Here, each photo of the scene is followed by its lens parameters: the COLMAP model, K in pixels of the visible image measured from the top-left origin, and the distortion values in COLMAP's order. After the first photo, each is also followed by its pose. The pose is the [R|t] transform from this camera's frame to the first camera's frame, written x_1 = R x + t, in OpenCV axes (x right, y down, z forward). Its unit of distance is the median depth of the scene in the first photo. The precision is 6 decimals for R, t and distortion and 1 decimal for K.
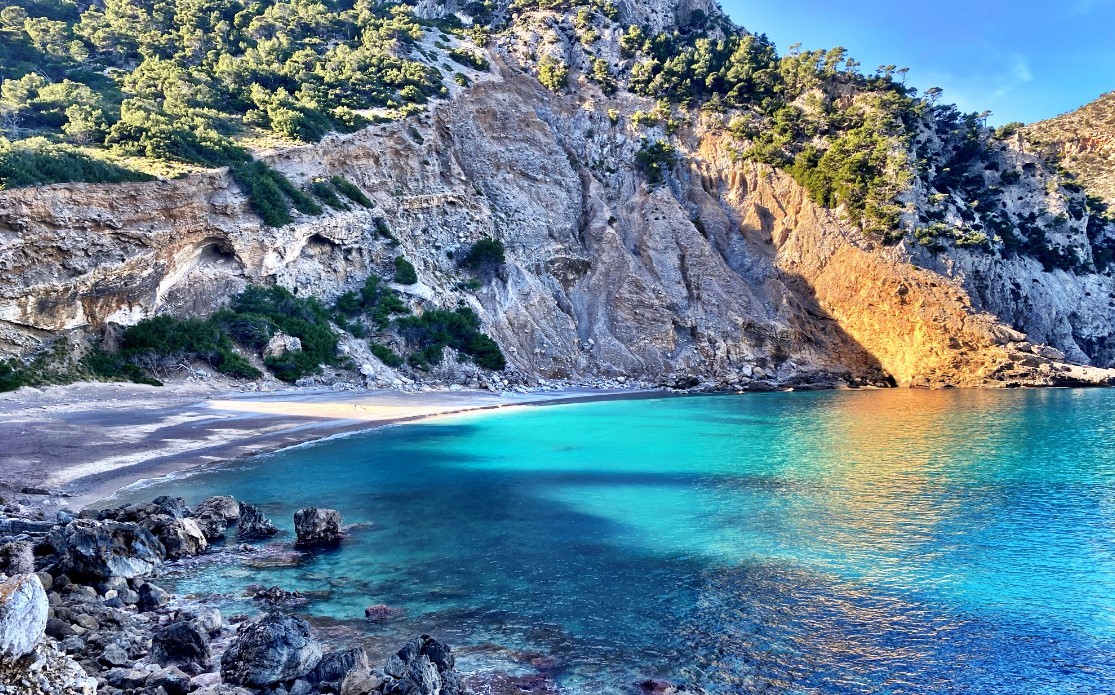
lens RADIAL K [[858.0, 0, 555.1], [0, 858.0, 358.8], [0, 0, 1]] dist [0.035179, -0.044559]
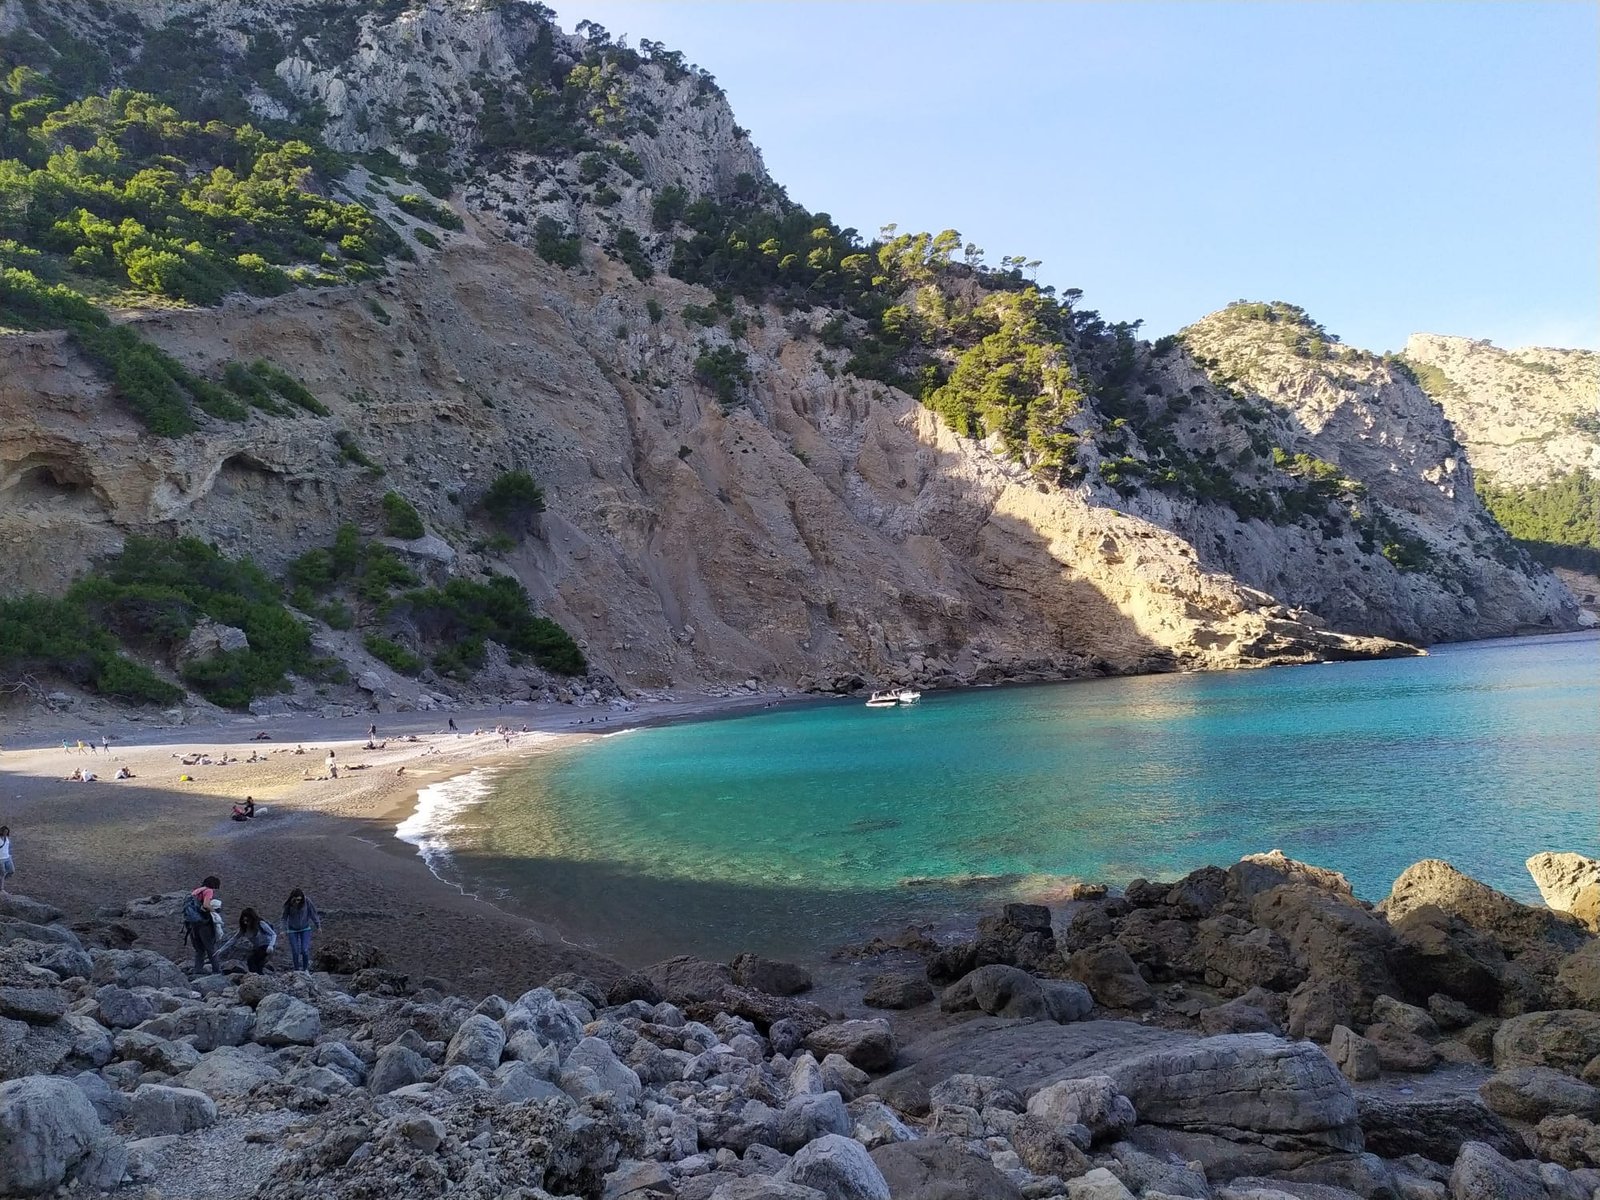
lens RADIAL K [[1174.0, 0, 804.8], [0, 1174.0, 587.5], [0, 0, 1]] dist [0.051841, -0.029840]
pose [[0.957456, -0.027007, 0.287314, -0.127756], [0.049766, 0.996147, -0.072208, 0.016694], [-0.284257, 0.083434, 0.955111, 0.128417]]
